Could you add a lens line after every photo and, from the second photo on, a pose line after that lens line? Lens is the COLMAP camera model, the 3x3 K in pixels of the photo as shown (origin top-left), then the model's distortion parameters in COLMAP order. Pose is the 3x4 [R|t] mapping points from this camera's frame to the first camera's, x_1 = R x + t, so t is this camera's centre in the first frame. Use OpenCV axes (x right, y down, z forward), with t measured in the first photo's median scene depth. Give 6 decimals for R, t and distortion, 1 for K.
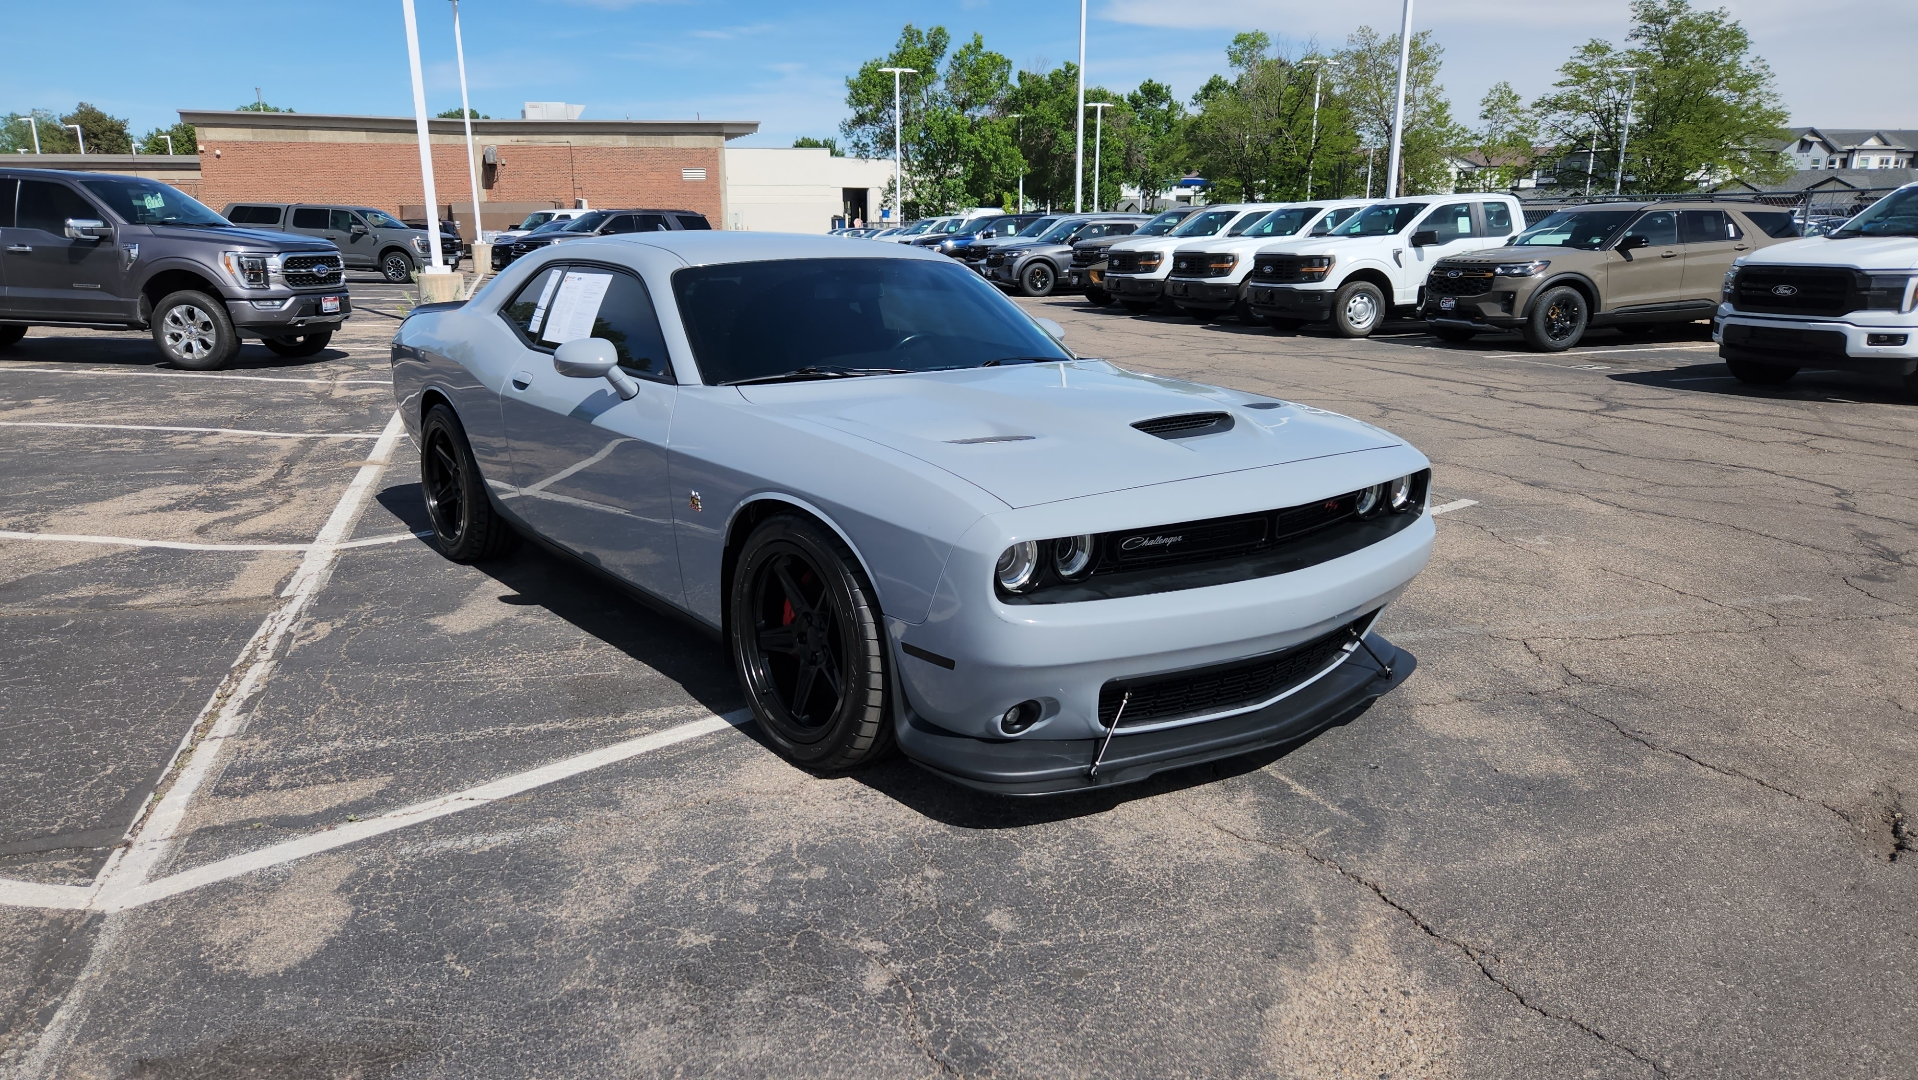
lens RADIAL K [[1284.1, 0, 935.5], [0, 1284.1, 550.7], [0, 0, 1]] dist [0.068239, -0.053466]
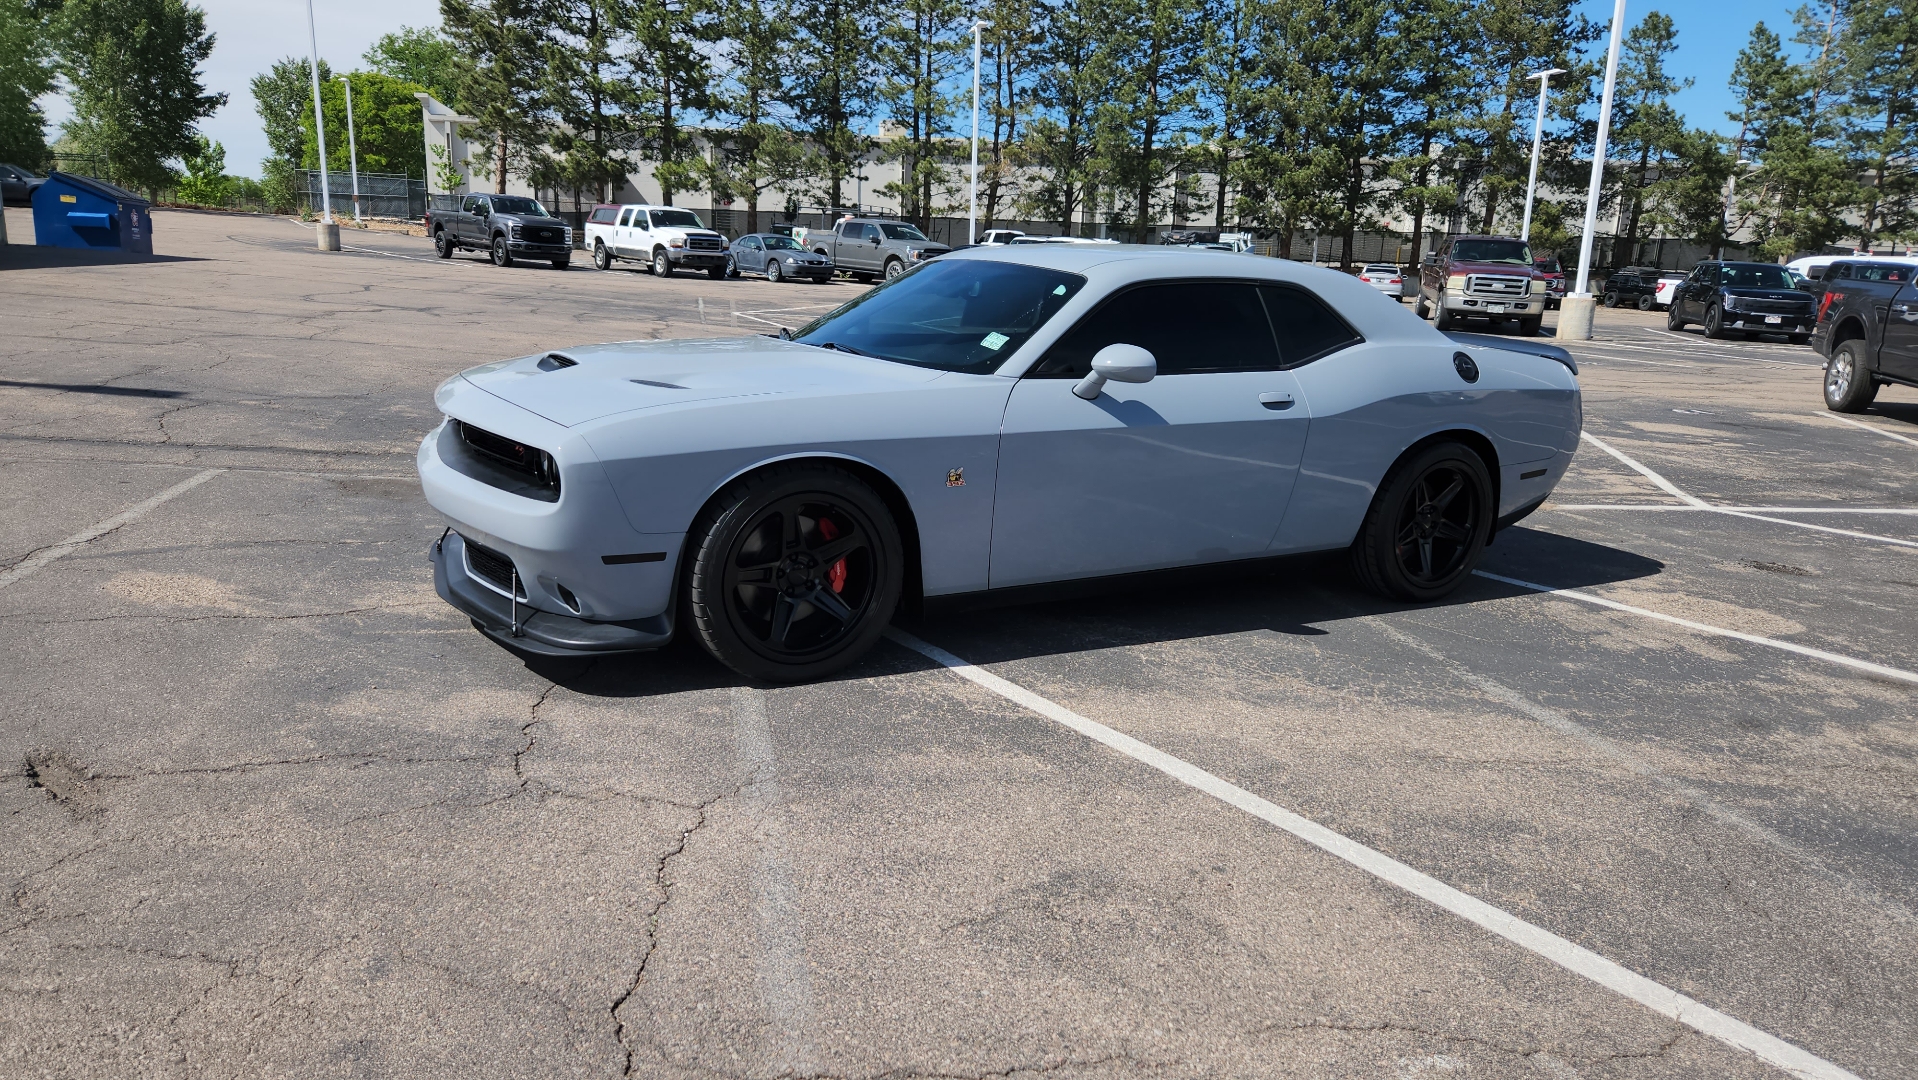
lens RADIAL K [[1284.4, 0, 922.2], [0, 1284.4, 553.0], [0, 0, 1]] dist [0.071014, -0.058234]
pose [[-0.132137, 0.218568, -0.966834, 0.373441], [-0.285796, 0.925564, 0.248298, -0.090898], [0.949137, 0.309126, -0.059835, 0.389098]]
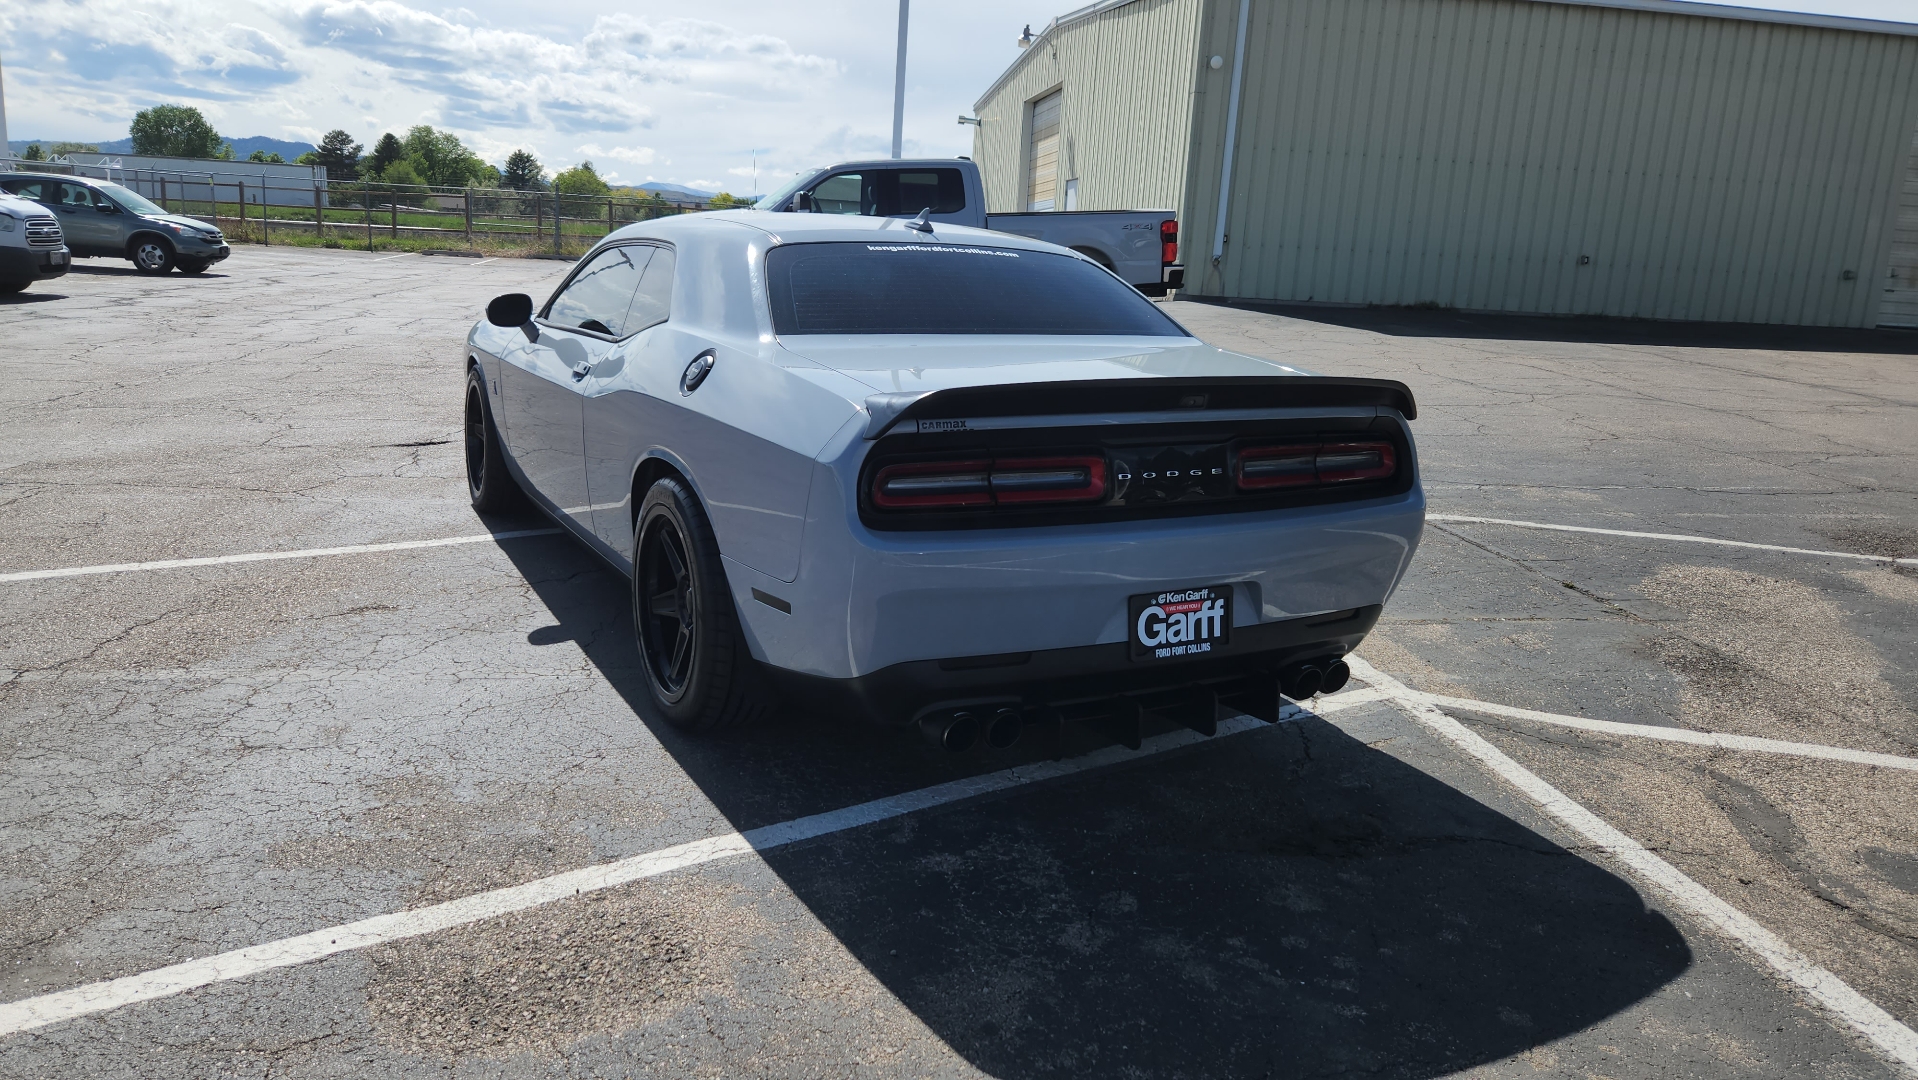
lens RADIAL K [[1287.7, 0, 919.3], [0, 1287.7, 536.1], [0, 0, 1]] dist [0.072420, -0.061343]
pose [[-0.985119, -0.082331, 0.150874, -0.144299], [-0.006379, 0.894717, 0.446588, -0.177748], [-0.171757, 0.438979, -0.881928, 0.742273]]
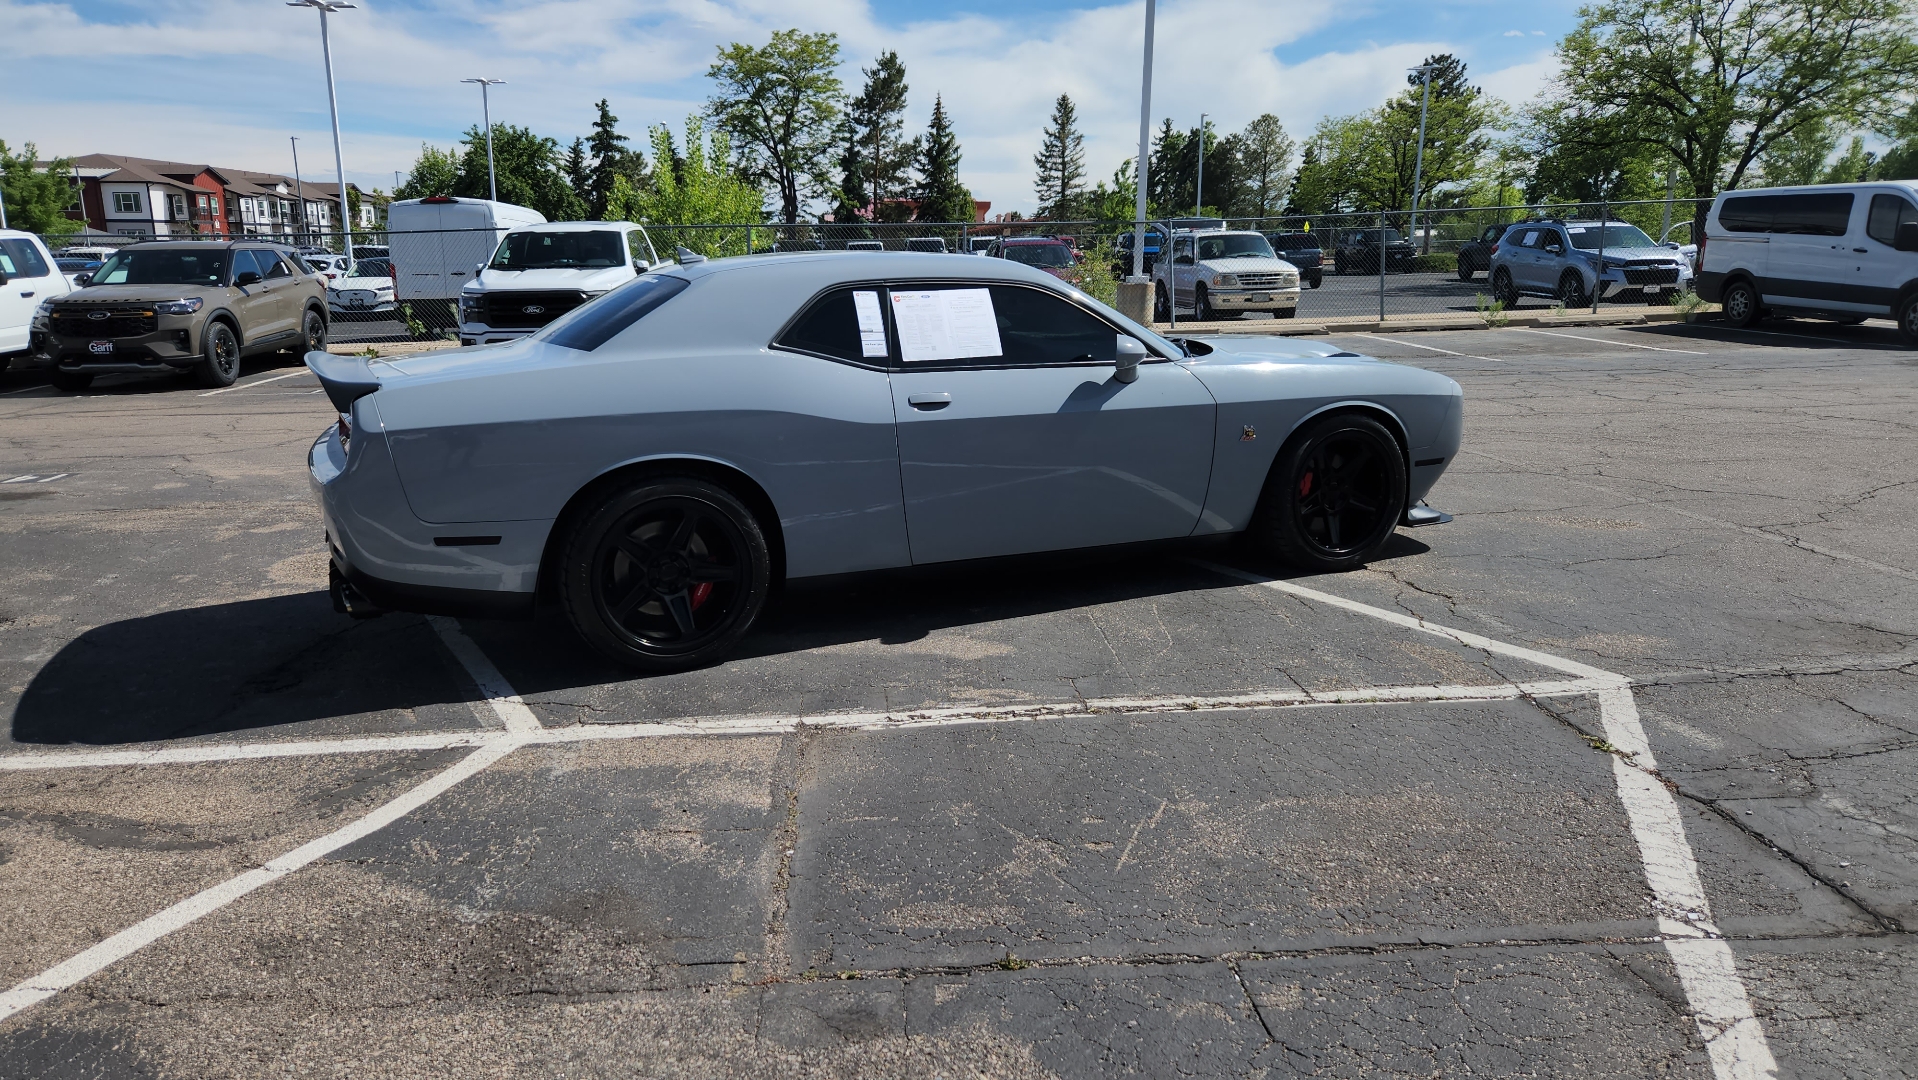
lens RADIAL K [[1283.7, 0, 922.1], [0, 1283.7, 545.8], [0, 0, 1]] dist [0.068205, -0.052407]
pose [[0.236077, -0.217621, 0.947053, -0.467411], [0.252962, 0.954761, 0.156335, -0.066574], [-0.938231, 0.202661, 0.280448, 0.276489]]
